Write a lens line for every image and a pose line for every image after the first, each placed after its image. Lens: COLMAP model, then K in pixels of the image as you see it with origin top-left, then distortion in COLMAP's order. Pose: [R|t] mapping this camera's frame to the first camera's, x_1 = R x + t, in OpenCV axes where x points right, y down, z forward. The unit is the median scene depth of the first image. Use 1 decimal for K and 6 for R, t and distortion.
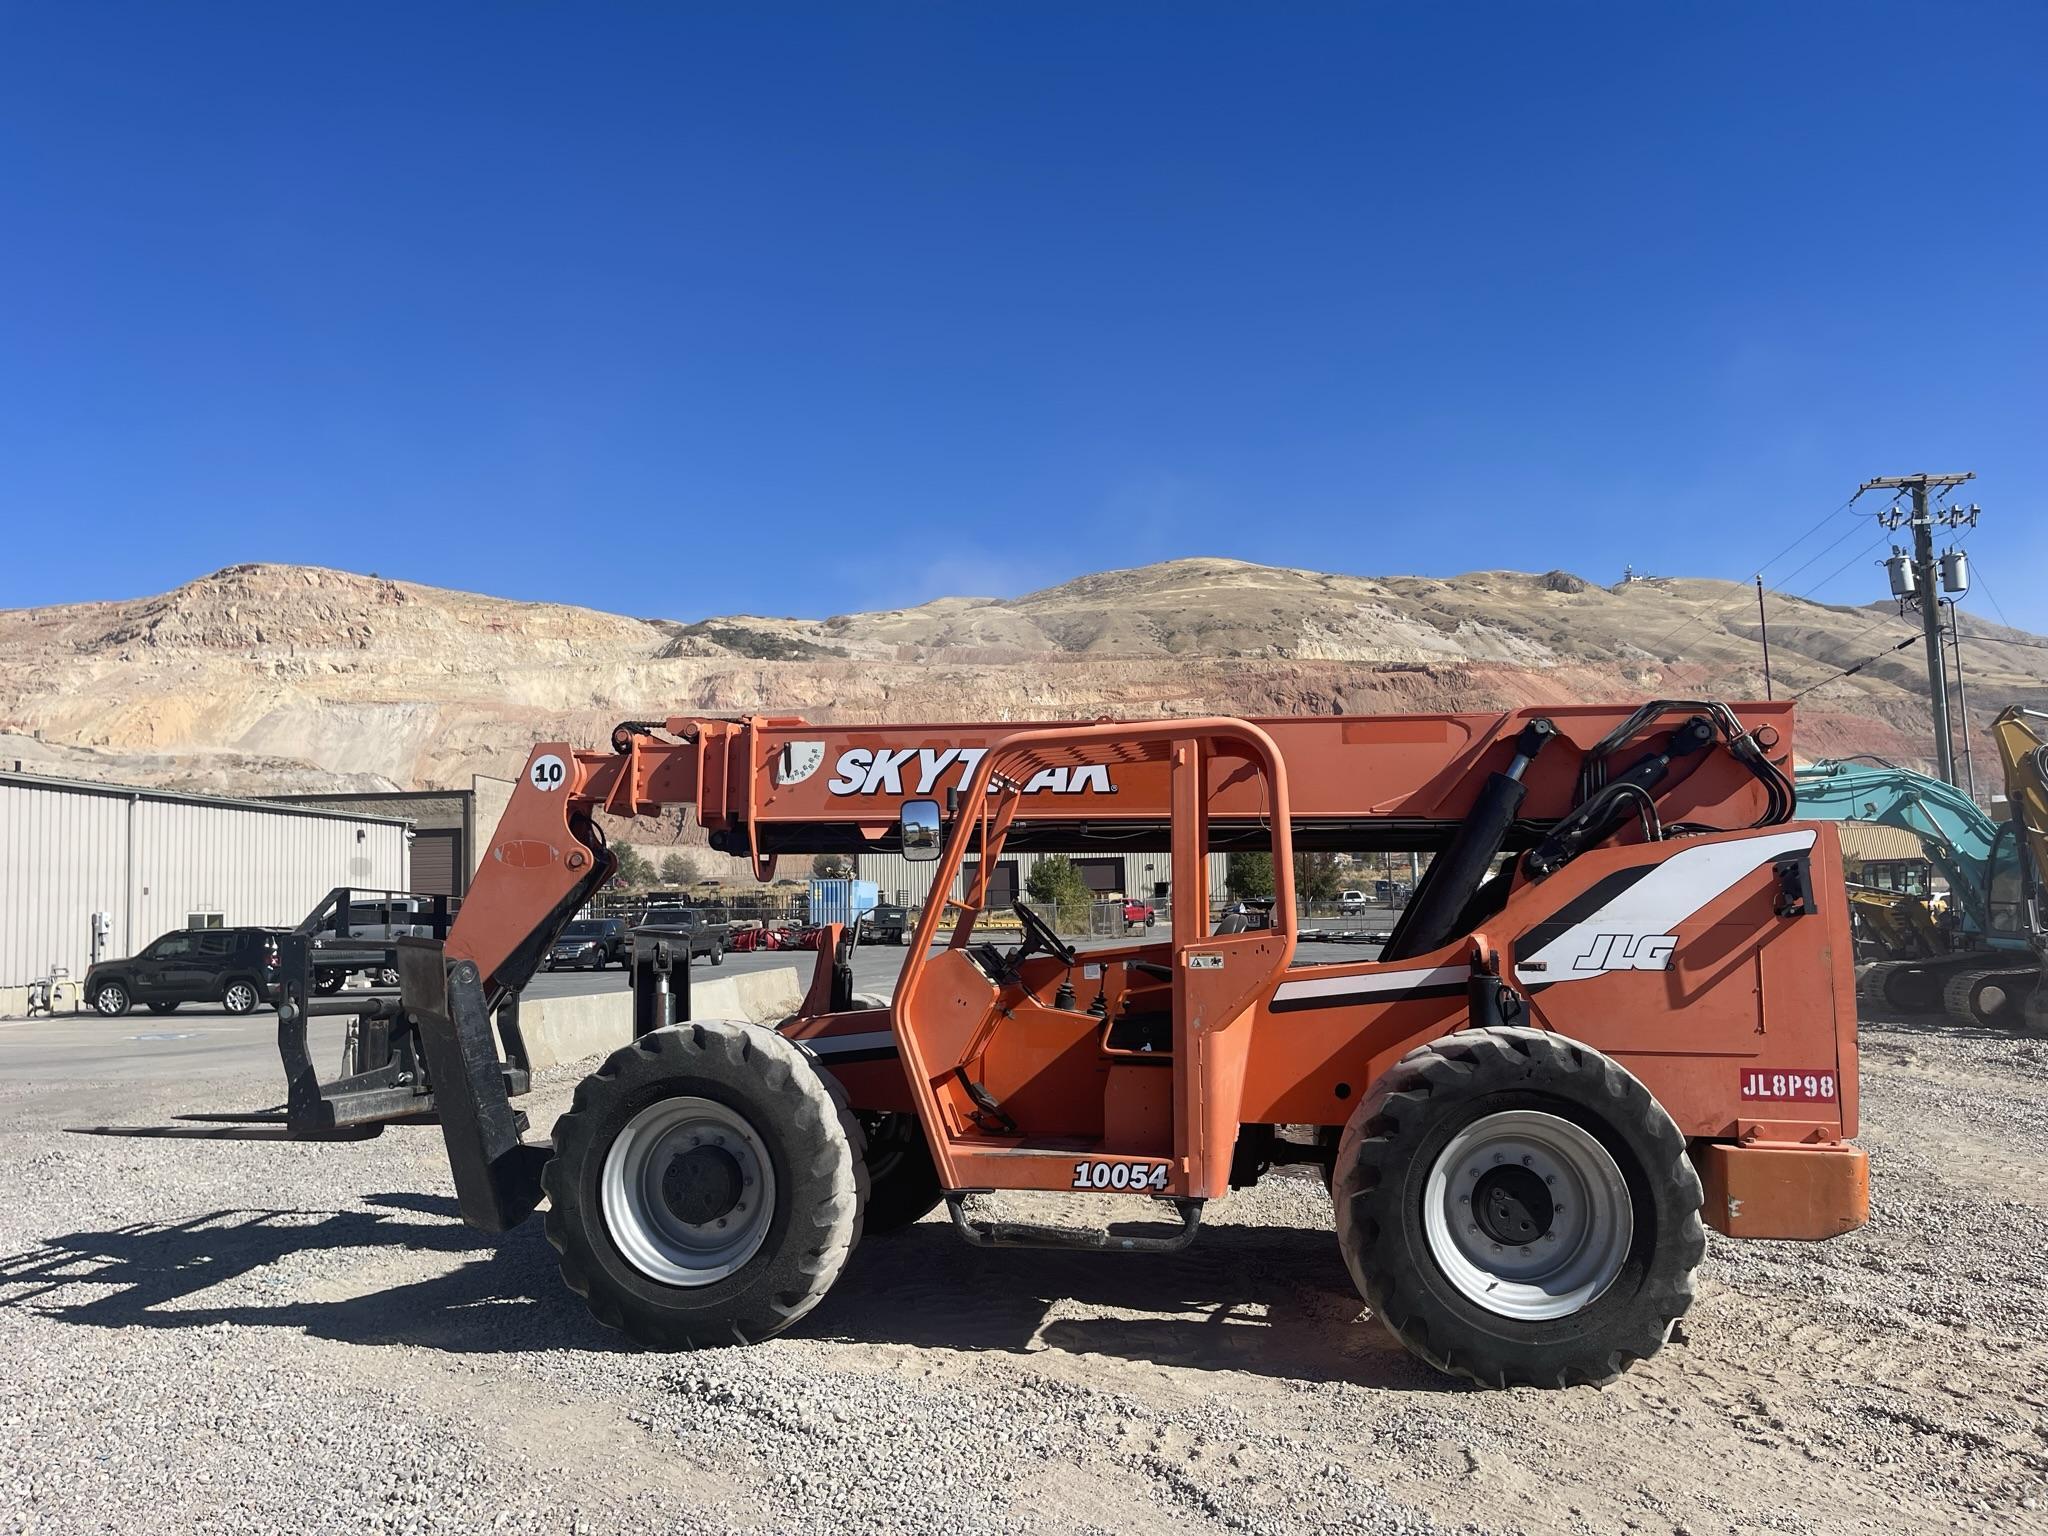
lens RADIAL K [[1536.1, 0, 1024.0], [0, 1536.1, 768.0], [0, 0, 1]] dist [0.037346, 0.002952]
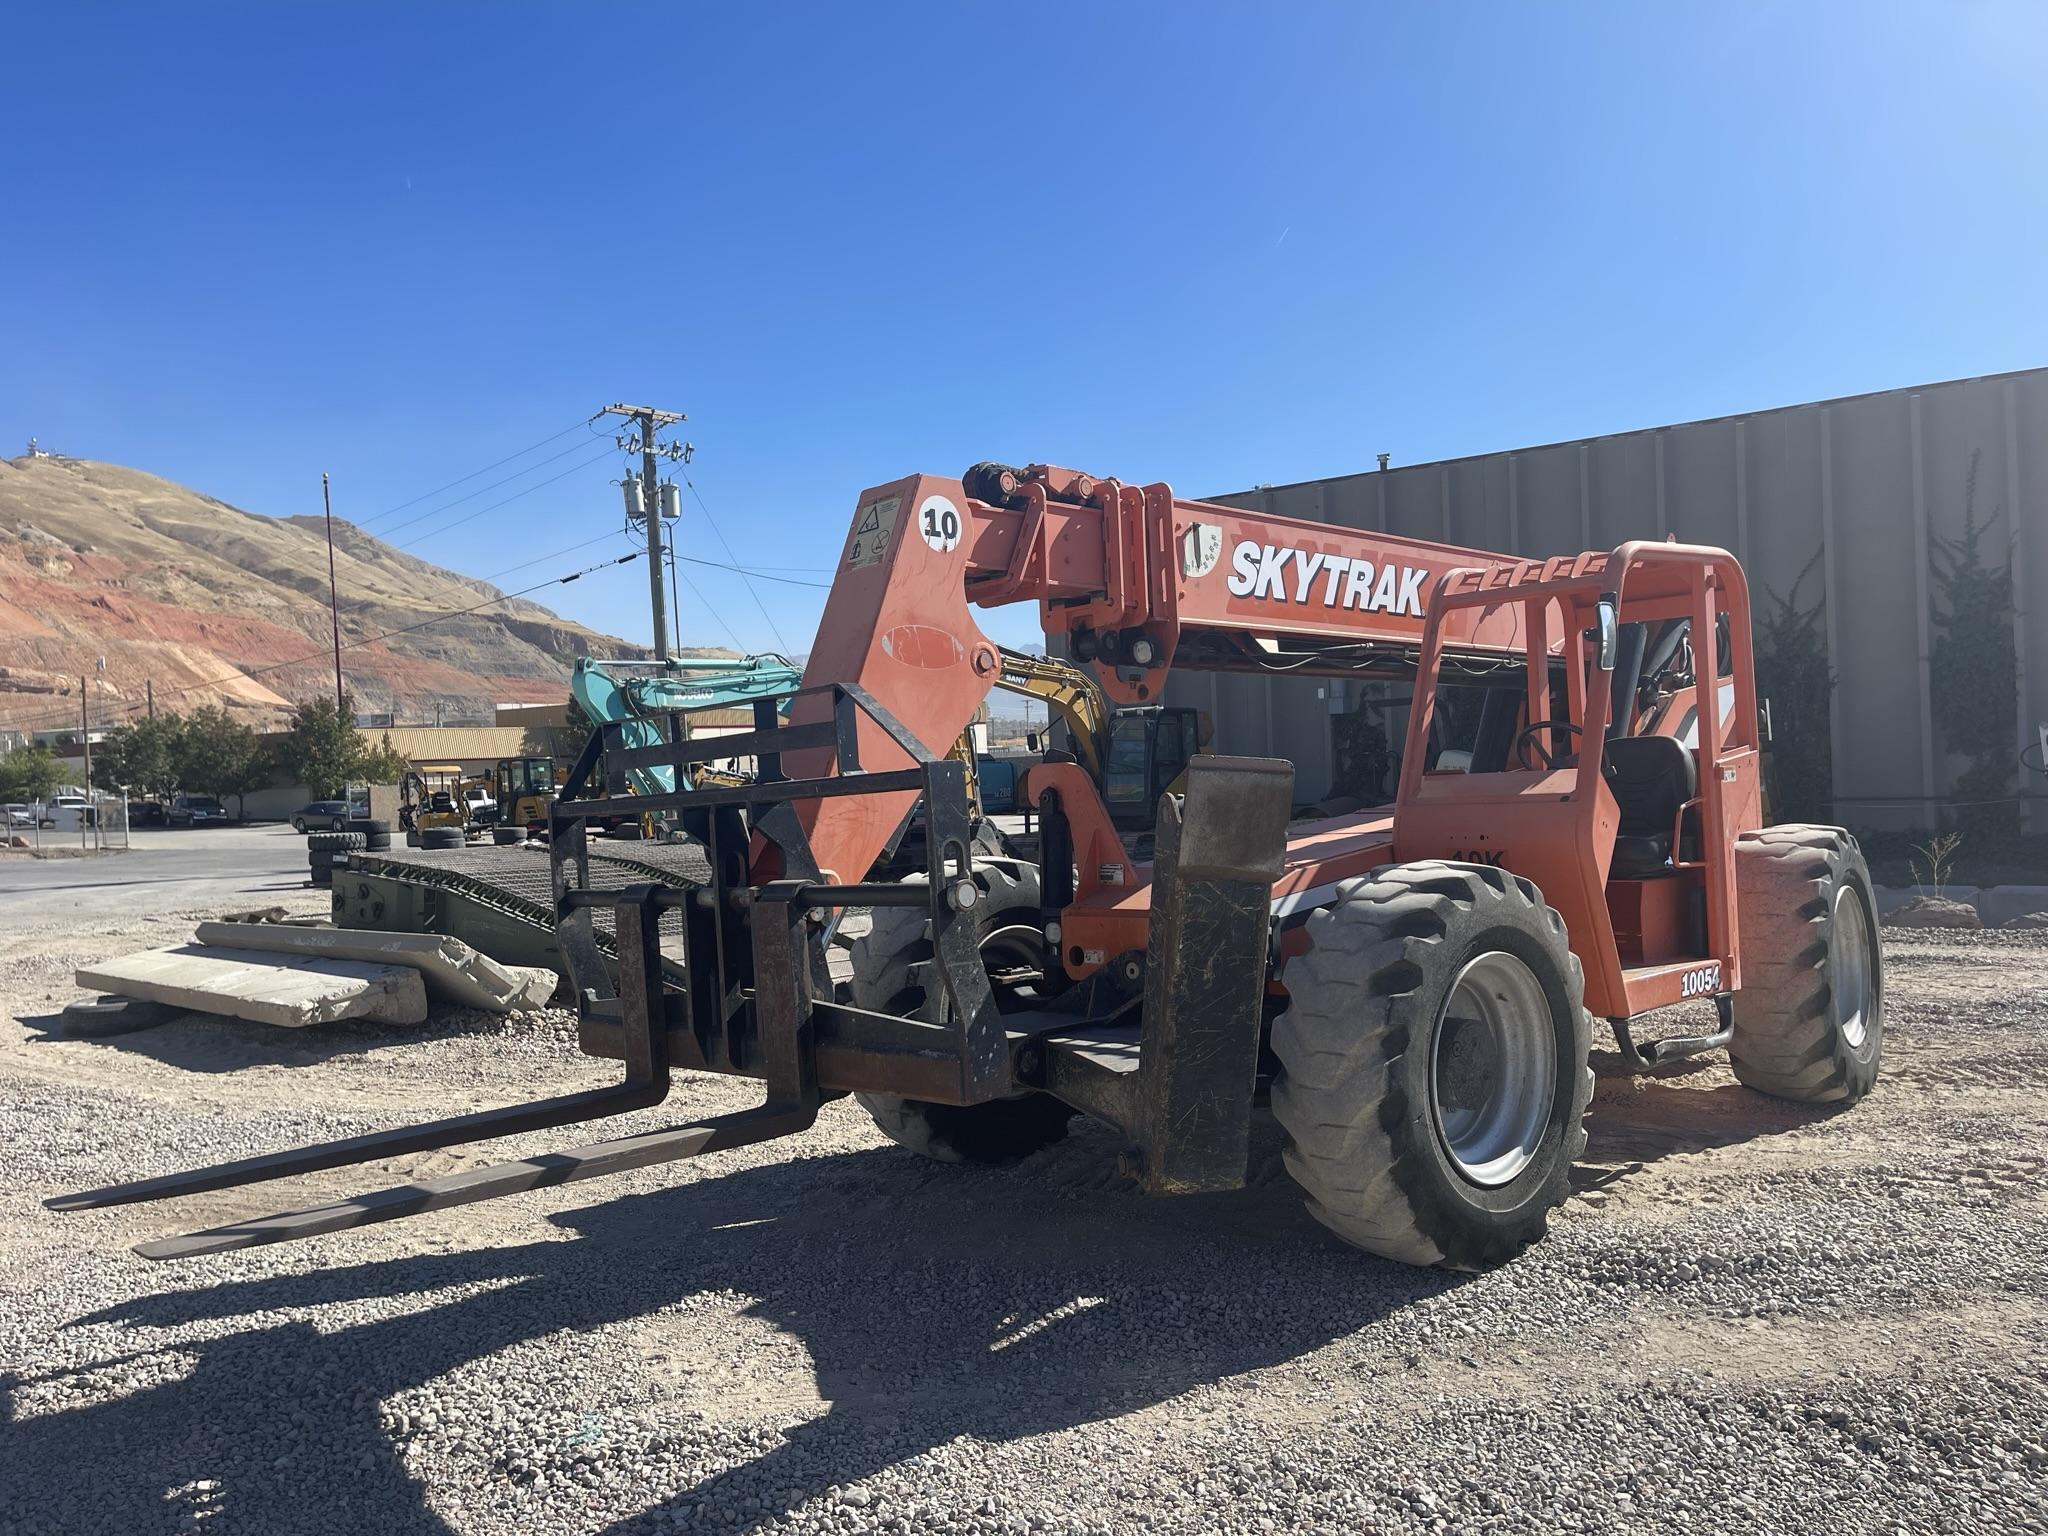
lens RADIAL K [[1536.1, 0, 1024.0], [0, 1536.1, 768.0], [0, 0, 1]] dist [0.037346, 0.002952]
pose [[0.596351, -0.003255, 0.802717, -0.831285], [-0.045596, 0.998240, 0.037921, 0.081870], [-0.801428, -0.059215, 0.595153, 0.600796]]
